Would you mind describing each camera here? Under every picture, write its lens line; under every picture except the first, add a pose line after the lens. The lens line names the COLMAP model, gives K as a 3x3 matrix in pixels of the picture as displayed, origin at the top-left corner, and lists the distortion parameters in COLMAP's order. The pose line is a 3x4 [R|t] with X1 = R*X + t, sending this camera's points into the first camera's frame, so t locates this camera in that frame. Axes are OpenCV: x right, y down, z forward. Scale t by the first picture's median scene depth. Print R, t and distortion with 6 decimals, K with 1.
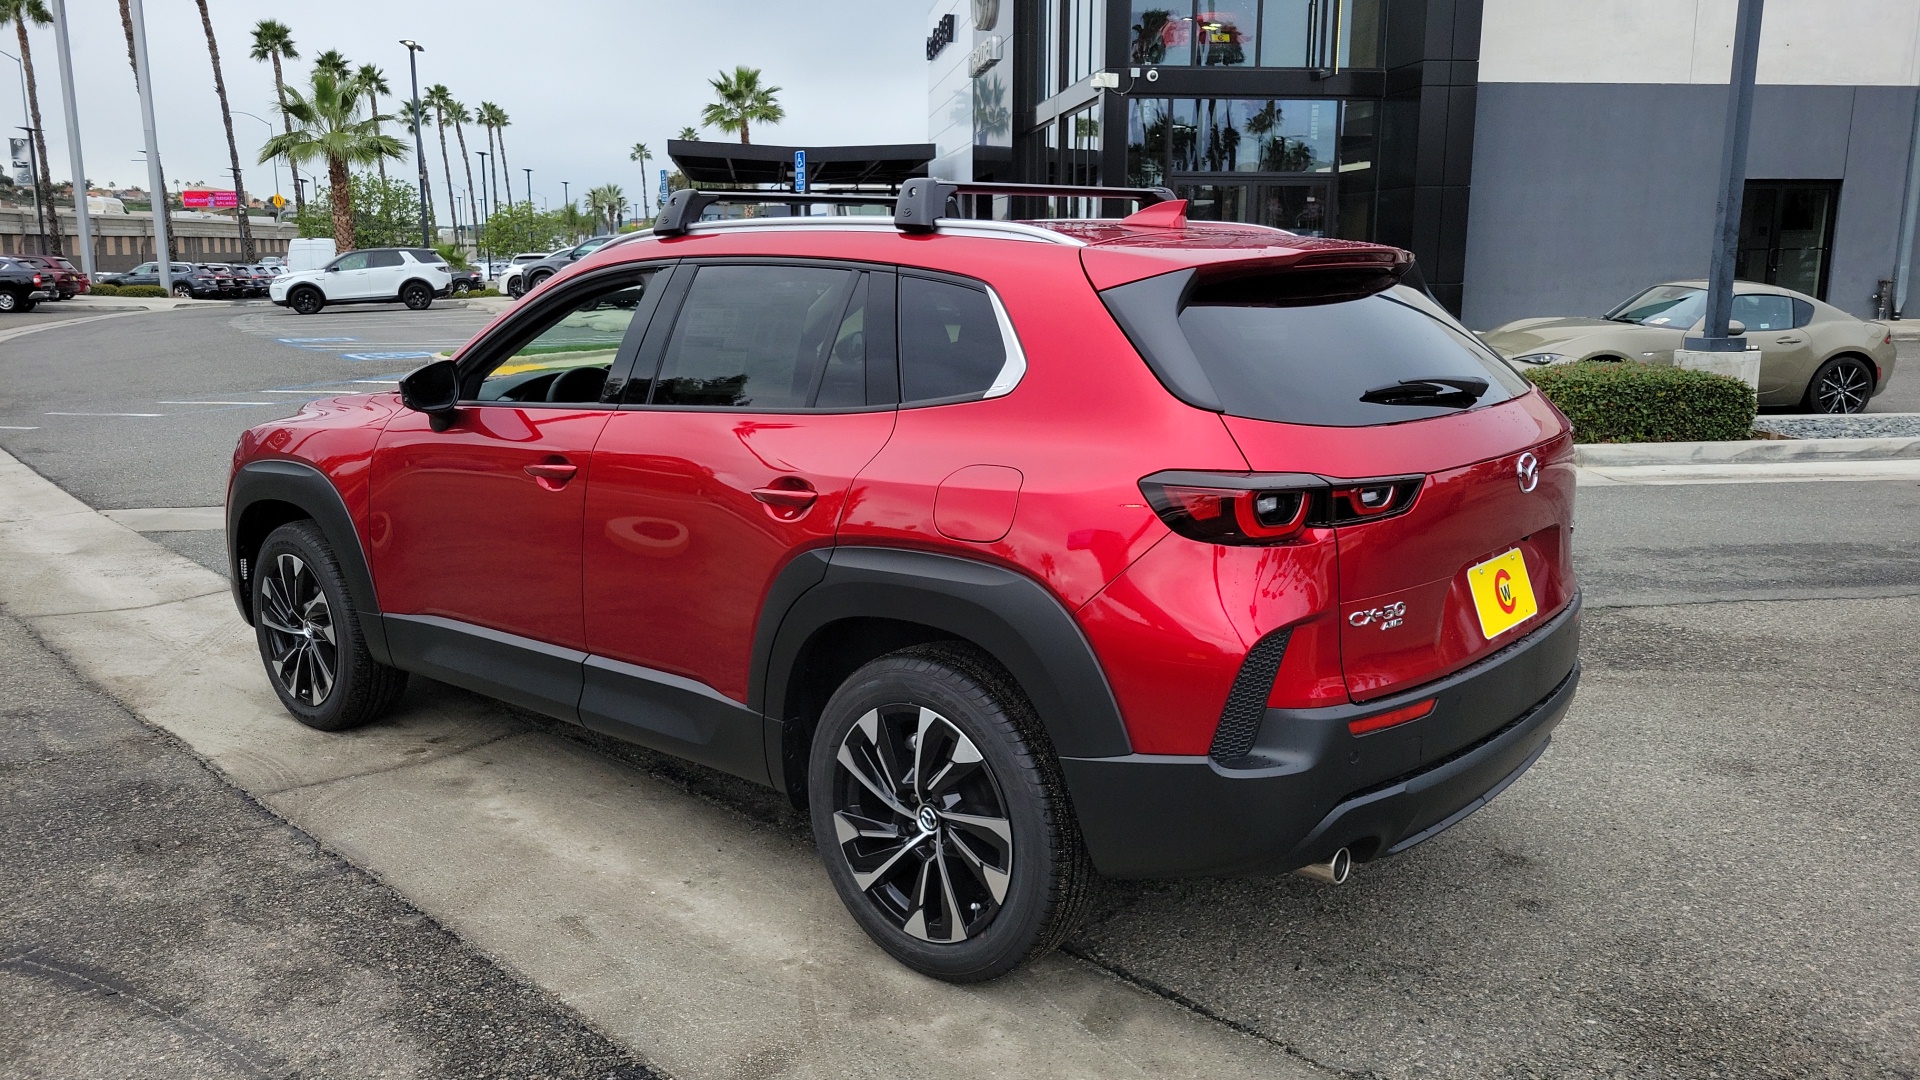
lens RADIAL K [[1449.9, 0, 953.2], [0, 1449.9, 533.3], [0, 0, 1]] dist [0.044216, -0.018707]
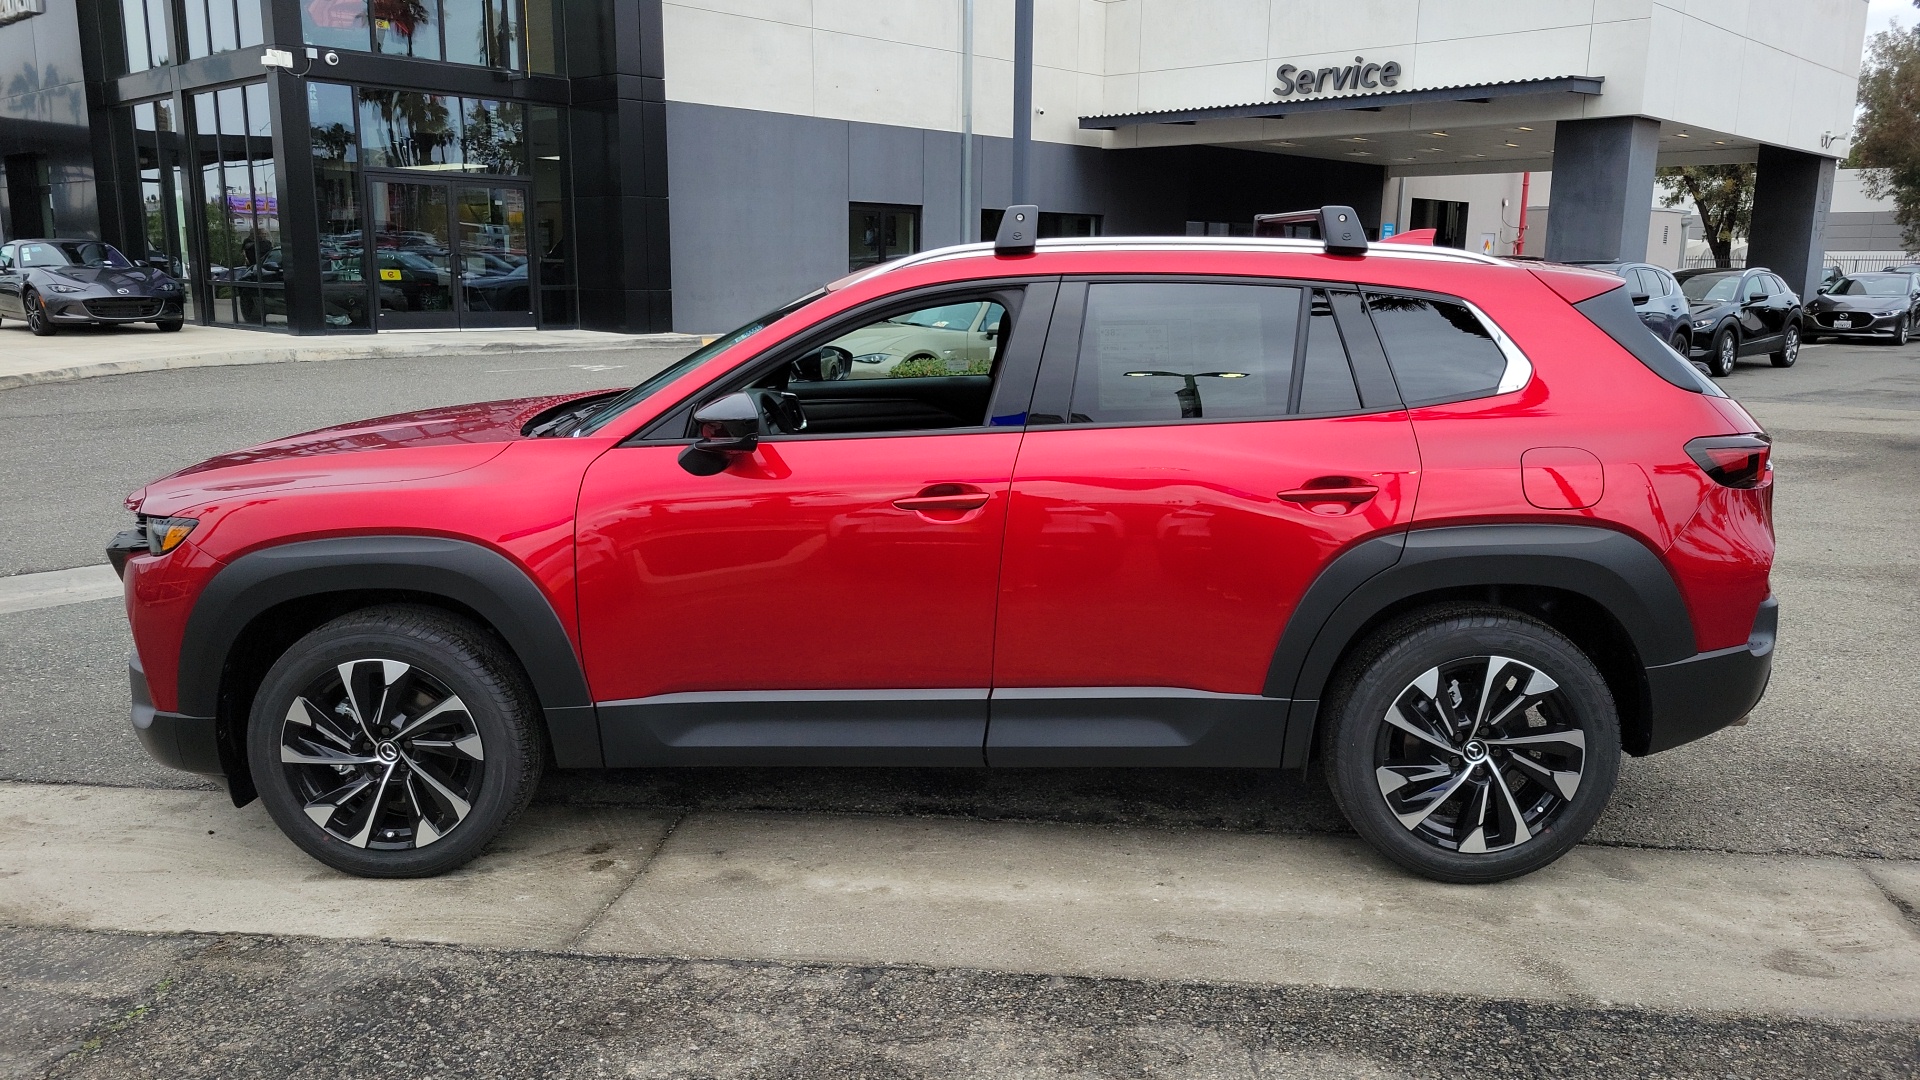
lens RADIAL K [[1449.9, 0, 970.7], [0, 1449.9, 548.9], [0, 0, 1]] dist [0.044216, -0.018707]
pose [[0.771394, -0.114487, 0.625975, -0.263007], [0.109552, 0.992889, 0.046592, -0.016846], [-0.626857, 0.032636, 0.778450, 0.080903]]
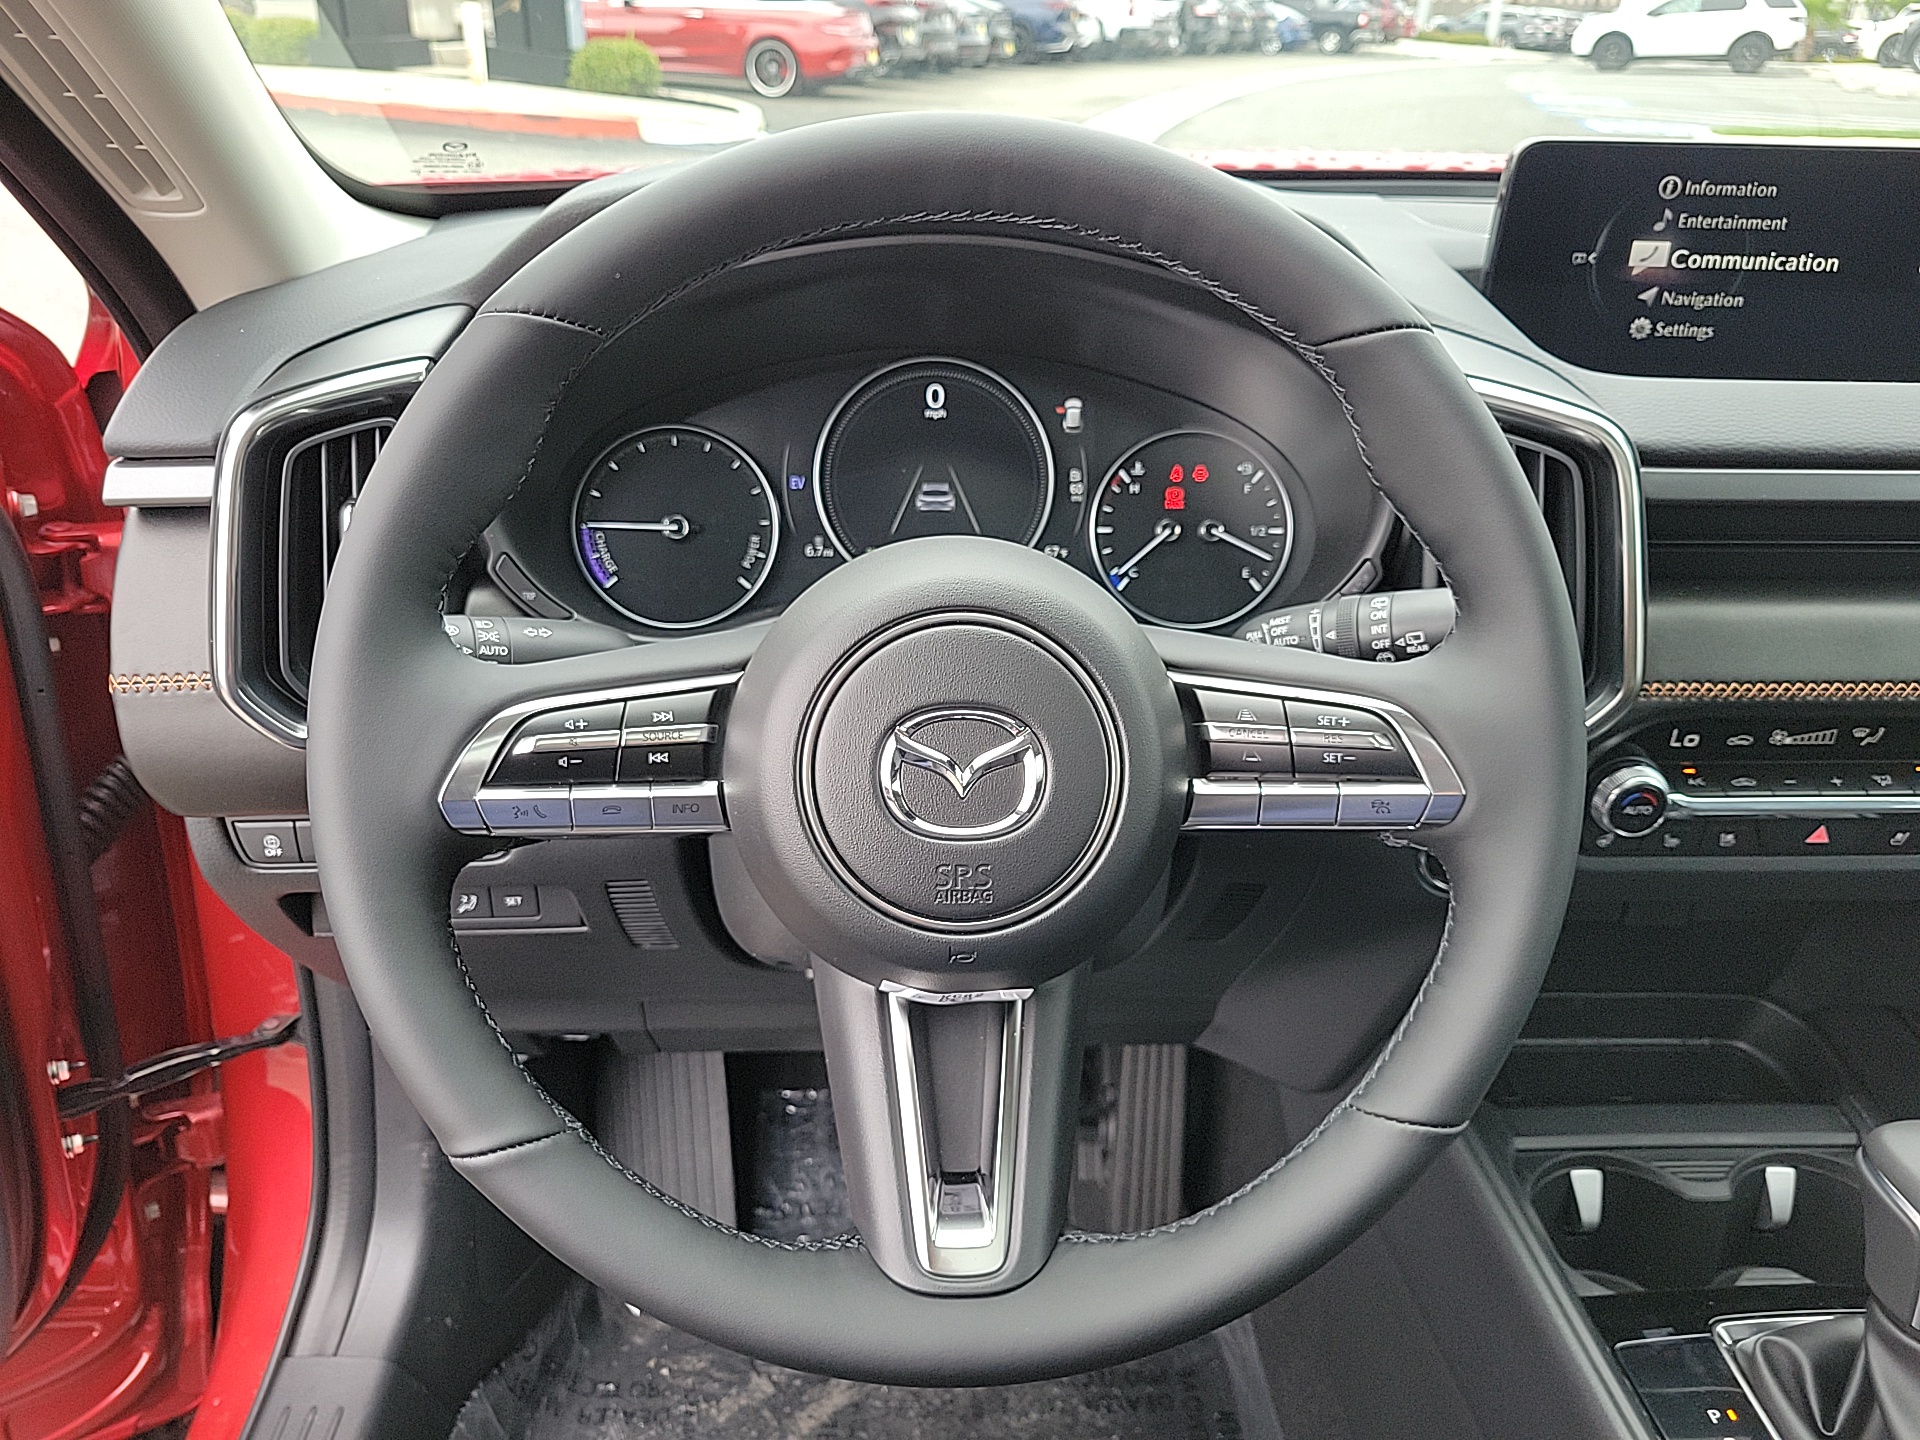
lens RADIAL K [[1462.3, 0, 966.2], [0, 1462.3, 718.3], [0, 0, 1]] dist [0.031750, -0.025271]
pose [[0.683711, 0.349334, -0.640706, -0.068696], [-0.174154, 0.930717, 0.321615, -0.039108], [0.708667, -0.108310, 0.697180, 0.332805]]
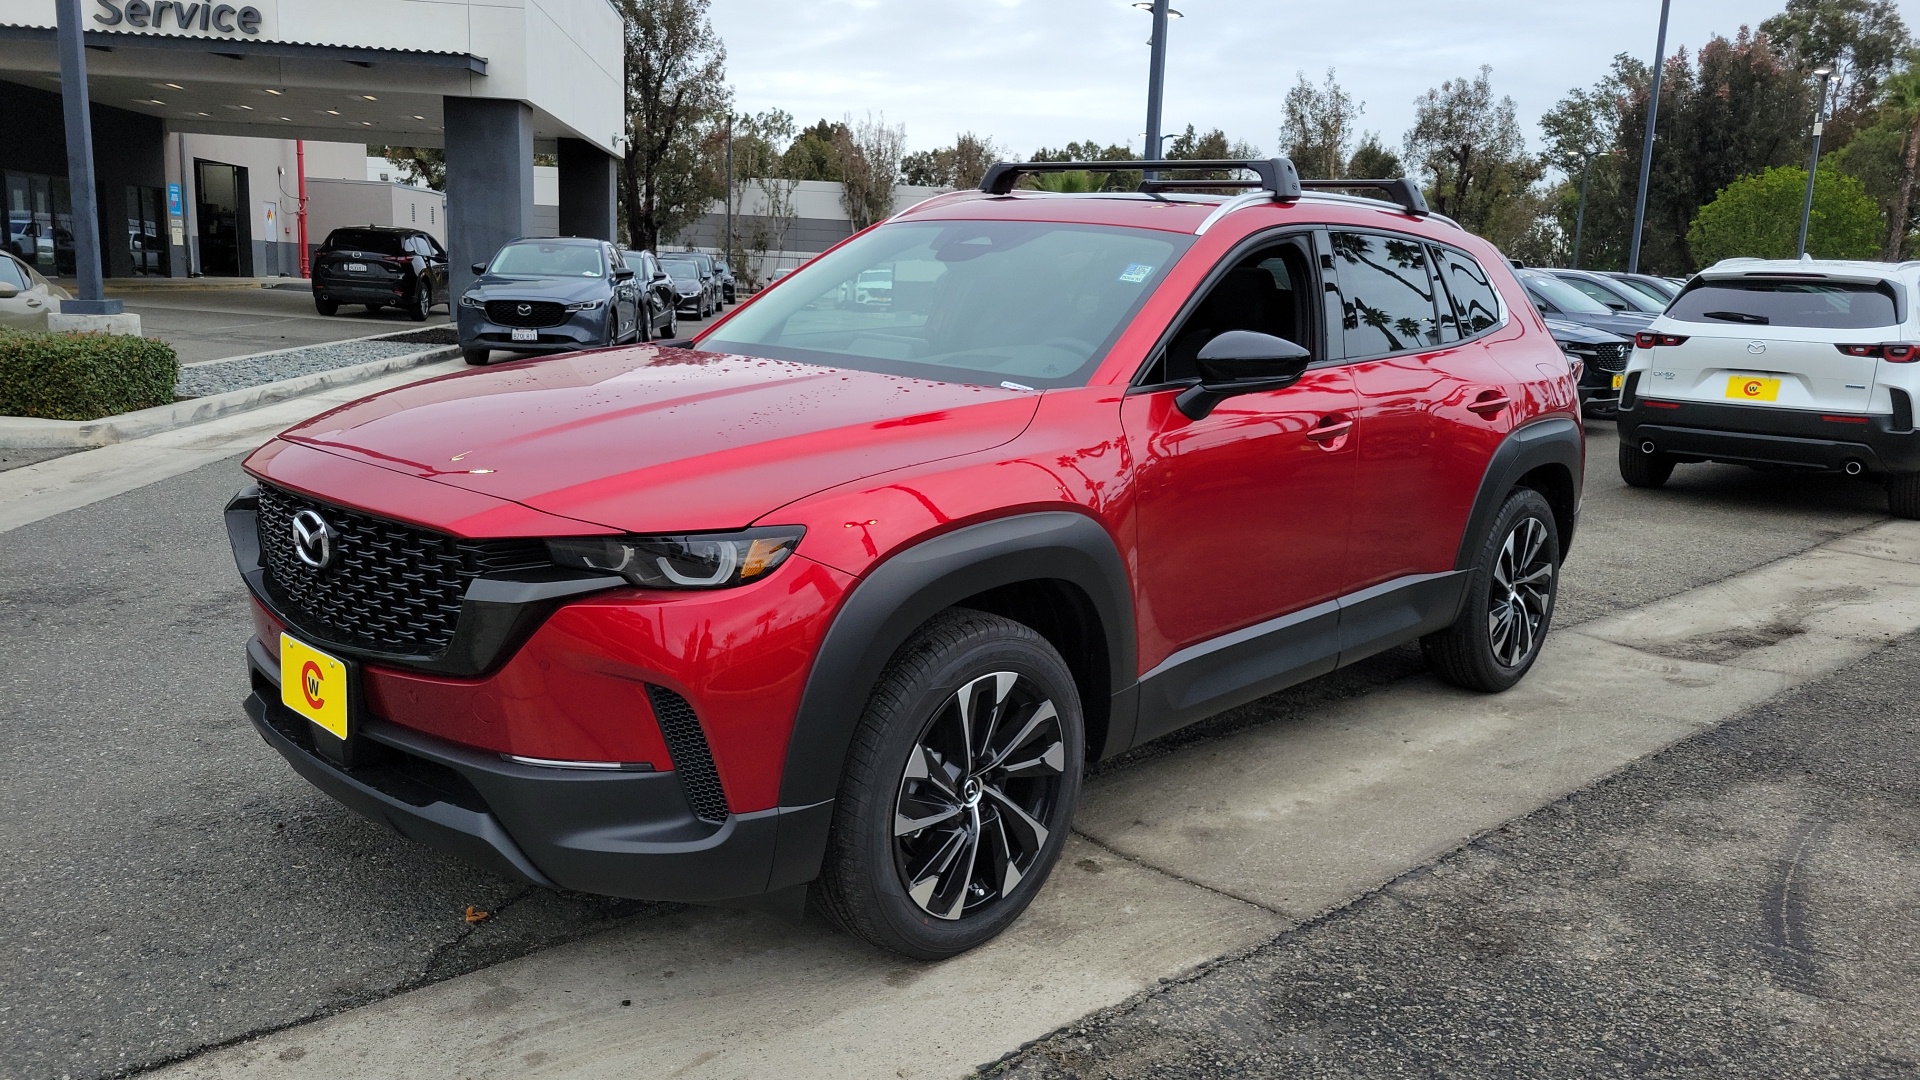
lens RADIAL K [[1449.9, 0, 972.7], [0, 1449.9, 546.1], [0, 0, 1]] dist [0.044216, -0.018707]
pose [[0.021253, -0.179949, 0.983446, -0.399046], [0.147700, 0.973440, 0.174926, -0.055227], [-0.988804, 0.141537, 0.047267, 0.373363]]
